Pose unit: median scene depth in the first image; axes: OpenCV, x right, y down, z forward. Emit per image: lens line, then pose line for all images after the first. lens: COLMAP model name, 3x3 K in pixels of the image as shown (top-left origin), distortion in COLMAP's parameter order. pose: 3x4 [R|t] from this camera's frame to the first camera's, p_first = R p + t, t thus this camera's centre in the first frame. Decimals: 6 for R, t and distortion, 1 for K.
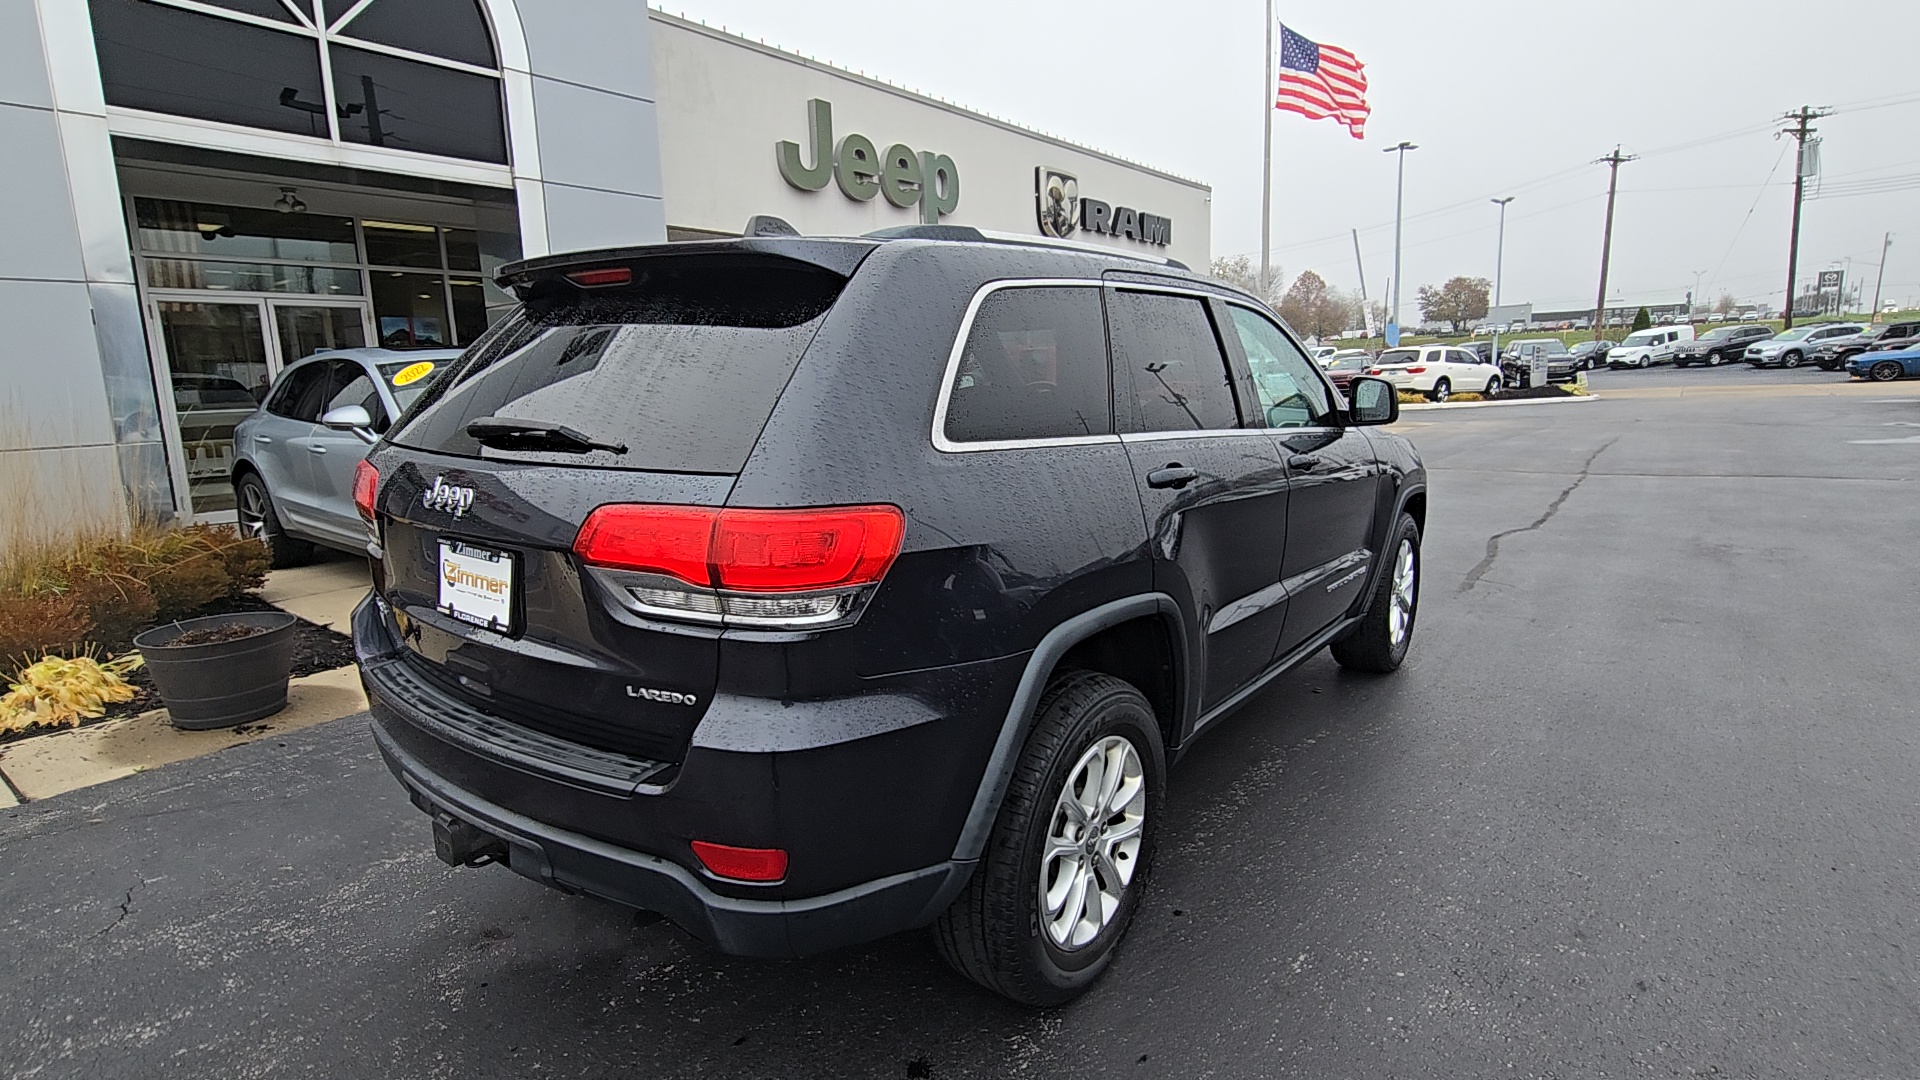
lens RADIAL K [[966.6, 0, 950.2], [0, 966.6, 544.2], [0, 0, 1]] dist [0.000201, -0.000080]
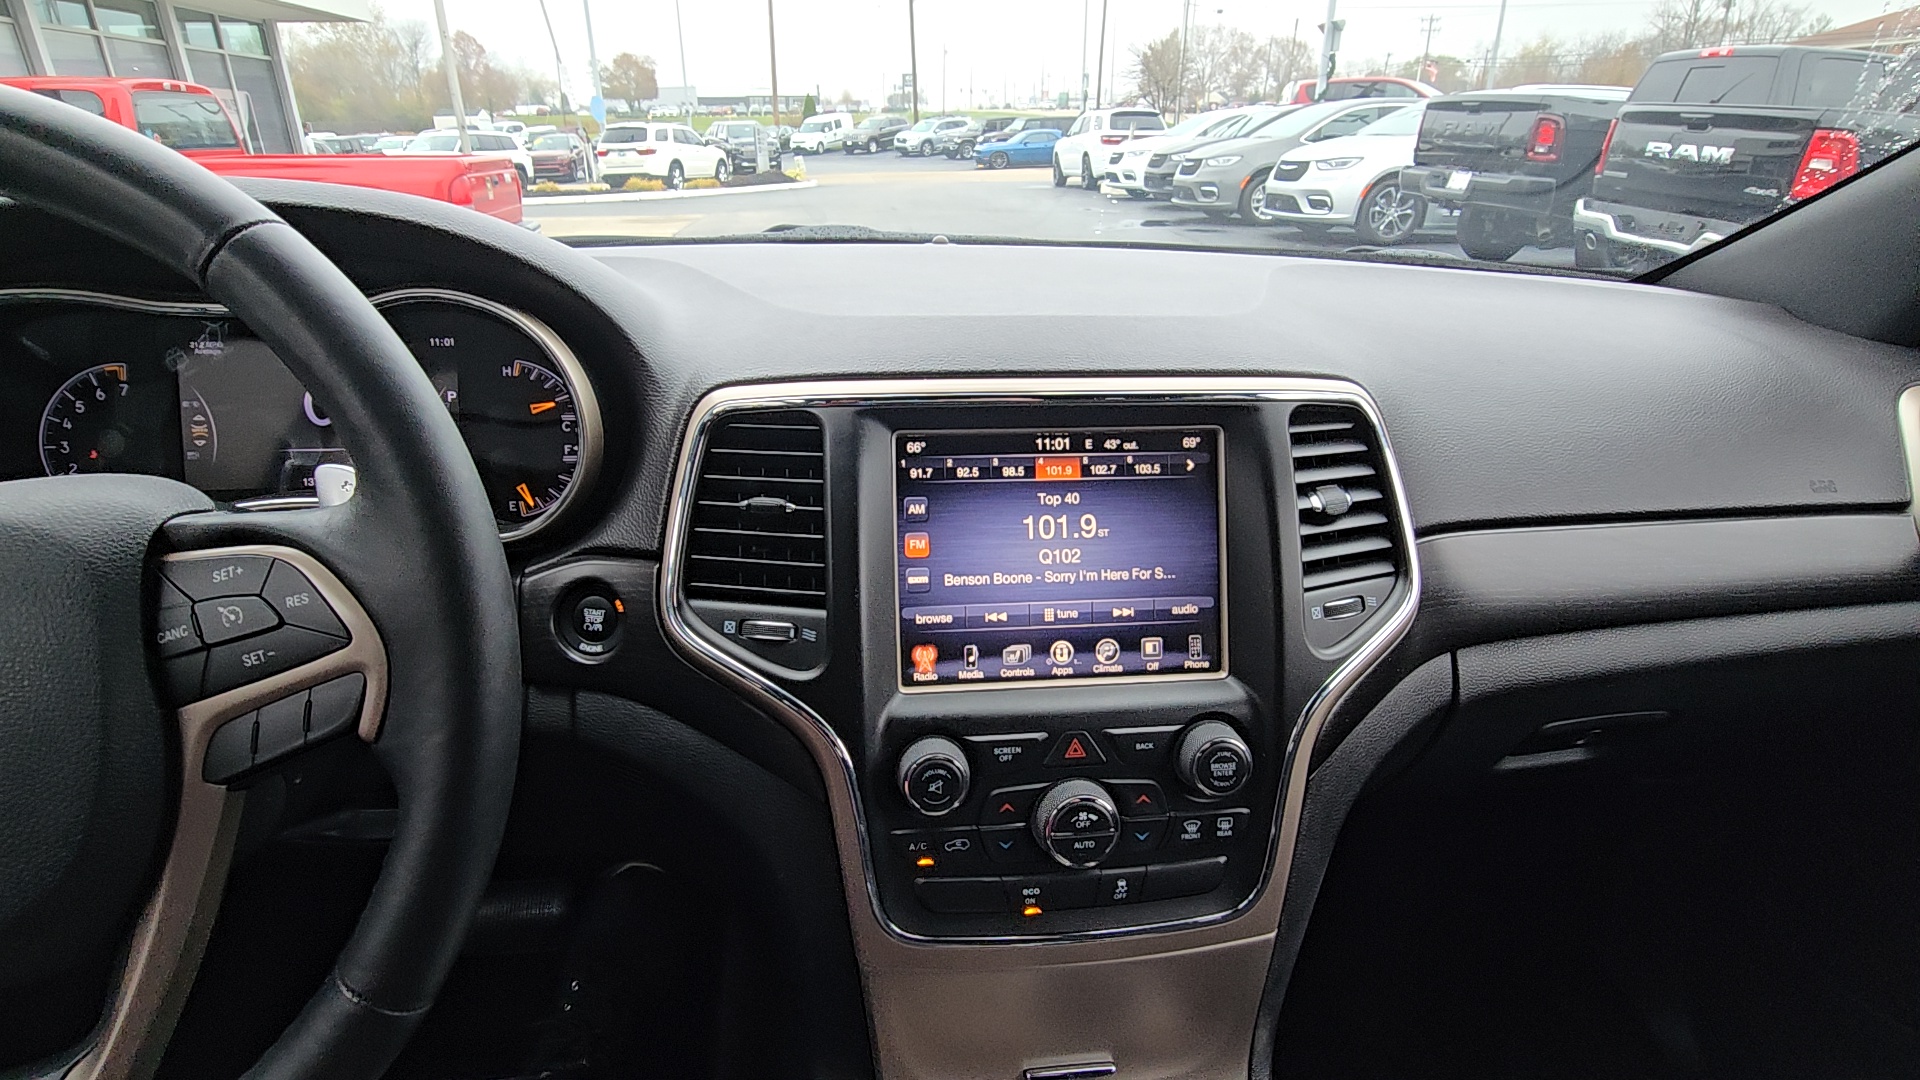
lens RADIAL K [[966.6, 0, 957.2], [0, 966.6, 544.1], [0, 0, 1]] dist [0.000201, -0.000080]
pose [[0.712276, -0.246769, 0.657091, 0.016387], [0.106245, 0.963279, 0.246589, -0.022348], [-0.693812, -0.105826, 0.712338, 0.136821]]
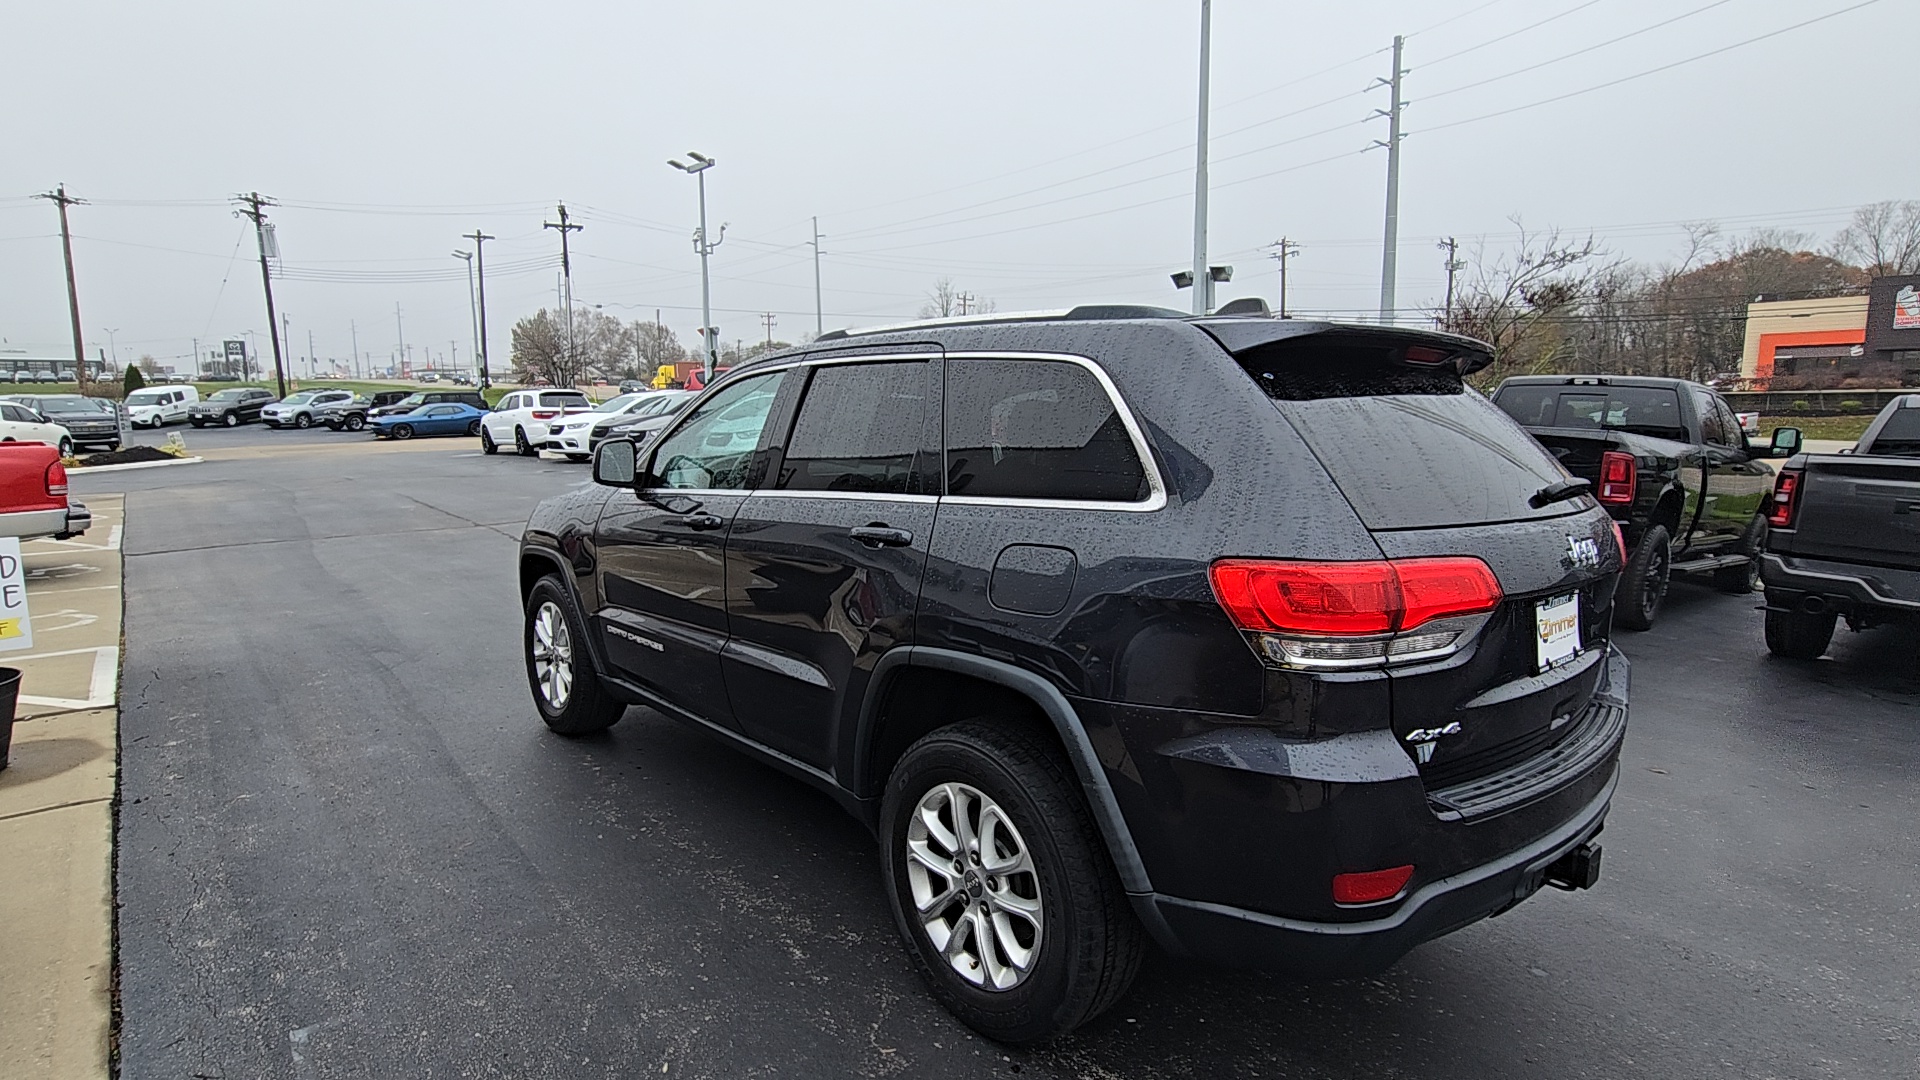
lens RADIAL K [[966.6, 0, 949.6], [0, 966.6, 543.8], [0, 0, 1]] dist [0.000201, -0.000080]
pose [[0.198712, -0.112976, 0.973525, -0.118519], [0.171988, 0.981939, 0.078847, -0.018301], [-0.964849, 0.151767, 0.214553, 0.099208]]
